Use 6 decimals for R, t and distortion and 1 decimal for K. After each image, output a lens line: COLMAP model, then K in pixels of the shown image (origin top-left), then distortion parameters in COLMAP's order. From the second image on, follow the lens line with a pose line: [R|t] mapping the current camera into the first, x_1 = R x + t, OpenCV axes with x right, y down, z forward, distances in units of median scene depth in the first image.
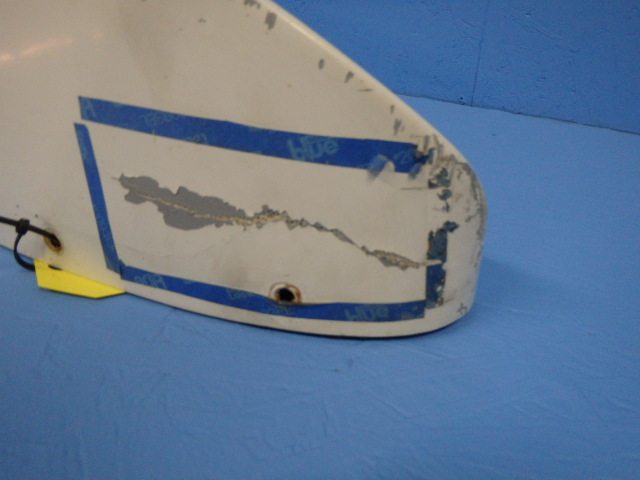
lens RADIAL K [[515.2, 0, 320.0], [0, 515.2, 240.0], [0, 0, 1]] dist [-0.028690, 0.001170]
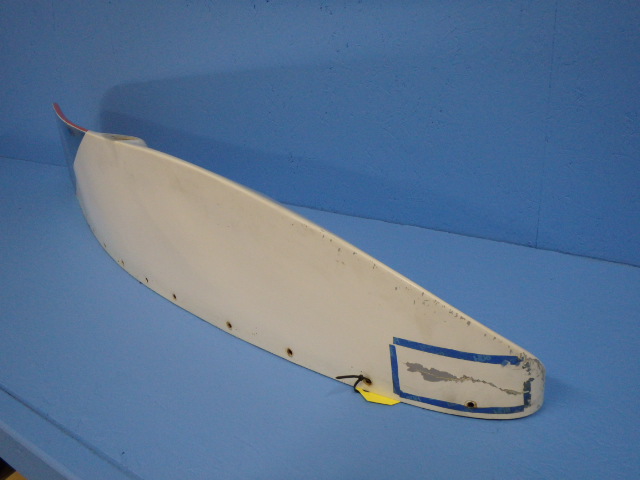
lens RADIAL K [[515.2, 0, 320.0], [0, 515.2, 240.0], [0, 0, 1]] dist [-0.028690, 0.001170]
pose [[0.989966, -0.063131, -0.126419, -0.466191], [0.052892, 0.995163, -0.082780, -0.587158], [0.131033, 0.075263, 0.988517, -1.882814]]
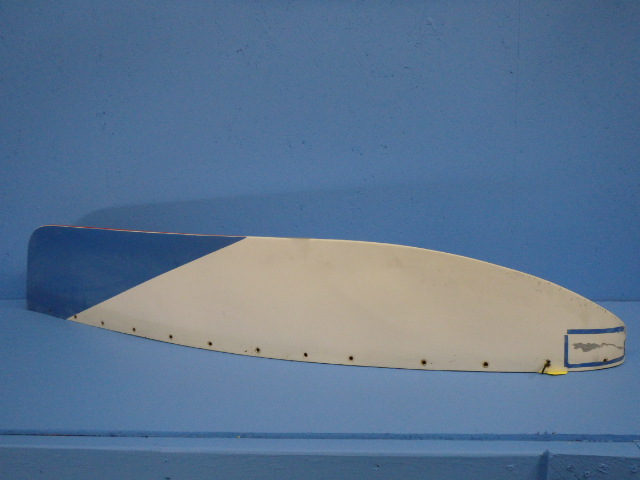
lens RADIAL K [[515.2, 0, 320.0], [0, 515.2, 240.0], [0, 0, 1]] dist [-0.028690, 0.001170]
pose [[0.907438, -0.125883, 0.400885, -4.503206], [0.241992, 0.936526, -0.253690, -0.409113], [-0.343504, 0.327219, 0.880302, -2.847988]]
